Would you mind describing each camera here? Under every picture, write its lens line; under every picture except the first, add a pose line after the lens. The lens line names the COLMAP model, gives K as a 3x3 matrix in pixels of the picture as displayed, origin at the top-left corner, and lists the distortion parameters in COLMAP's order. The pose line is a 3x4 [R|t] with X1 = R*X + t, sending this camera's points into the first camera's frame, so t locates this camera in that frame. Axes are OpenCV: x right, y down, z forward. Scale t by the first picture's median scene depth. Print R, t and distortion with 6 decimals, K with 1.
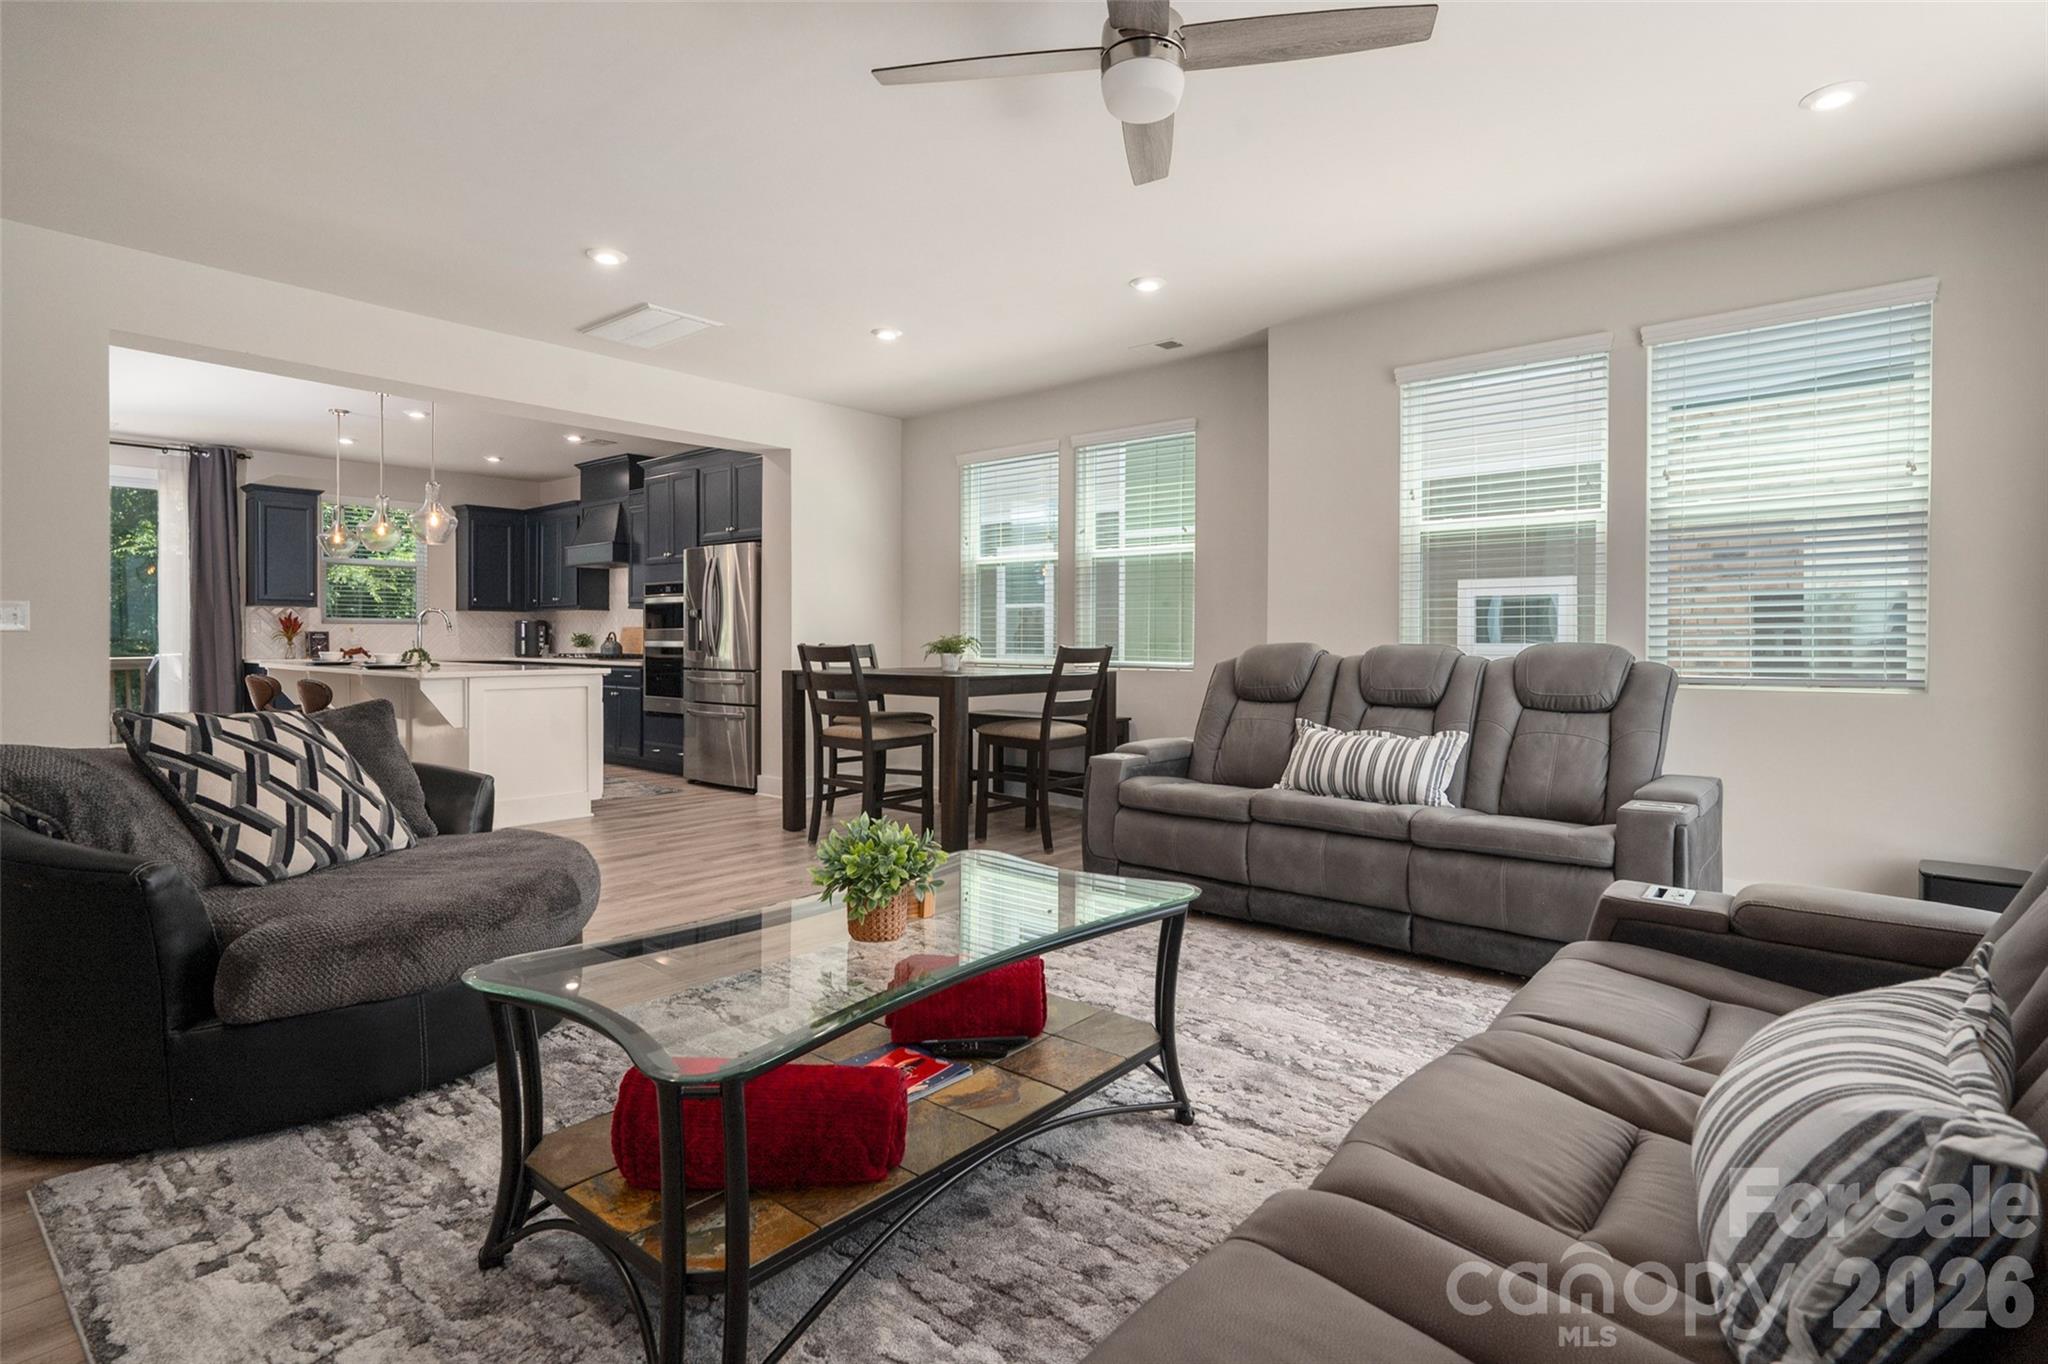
lens RADIAL K [[1010.9, 0, 1032.4], [0, 1010.9, 648.3], [0, 0, 1]] dist [0.003303, -0.001155]
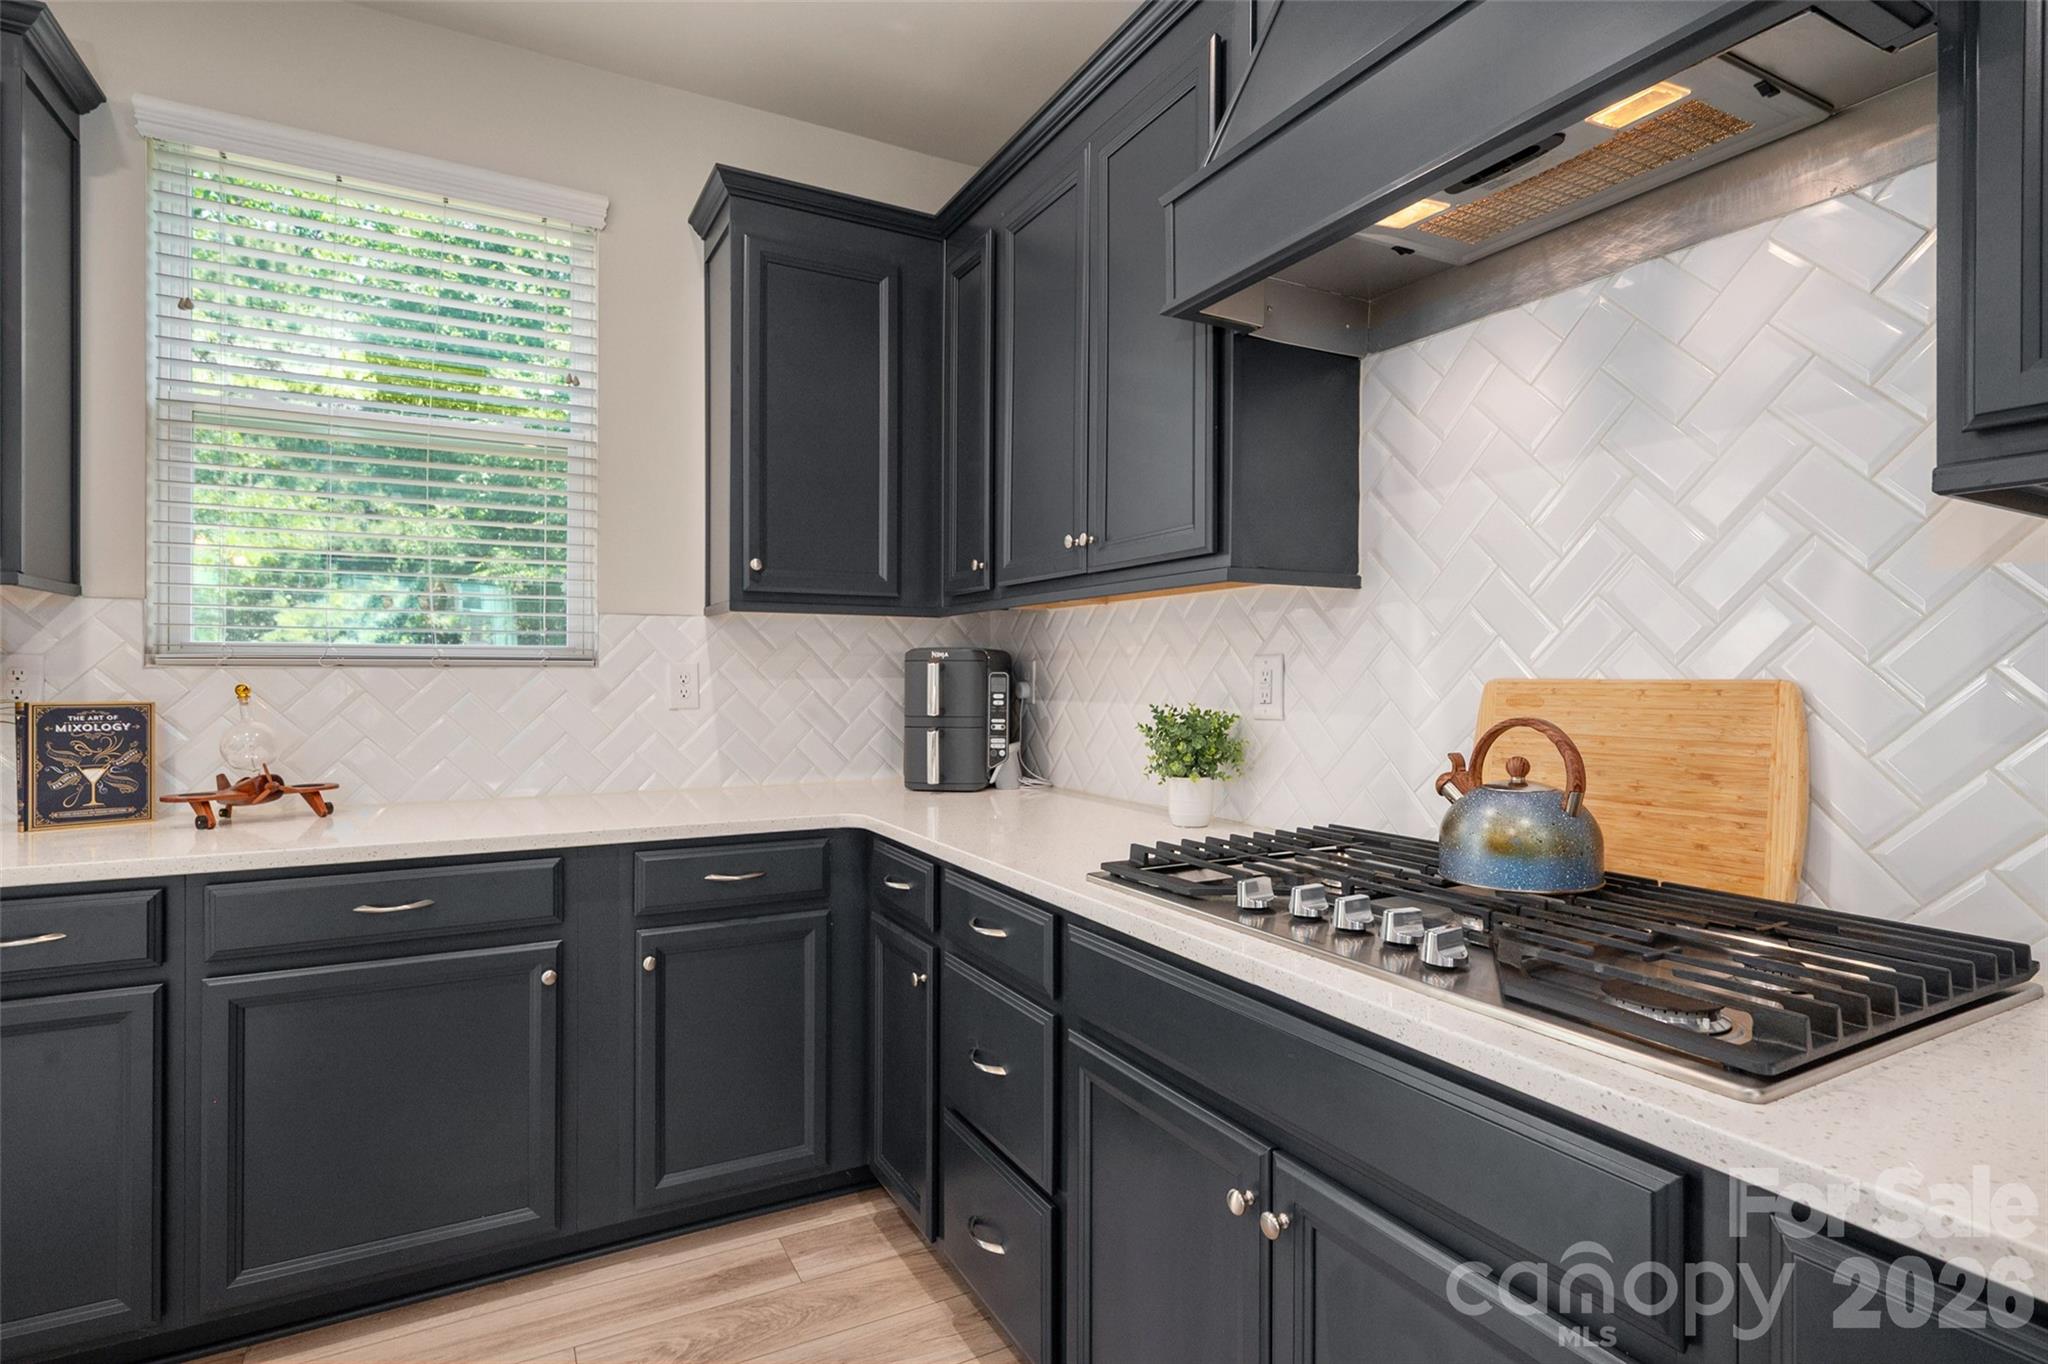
lens RADIAL K [[1010.9, 0, 1035.0], [0, 1010.9, 675.0], [0, 0, 1]] dist [0.003303, -0.001155]
pose [[0.936606, 0.000150, -0.350385, -0.438764], [-0.003850, 0.999944, -0.009862, -0.021199], [0.350364, 0.010586, 0.936554, 0.866752]]
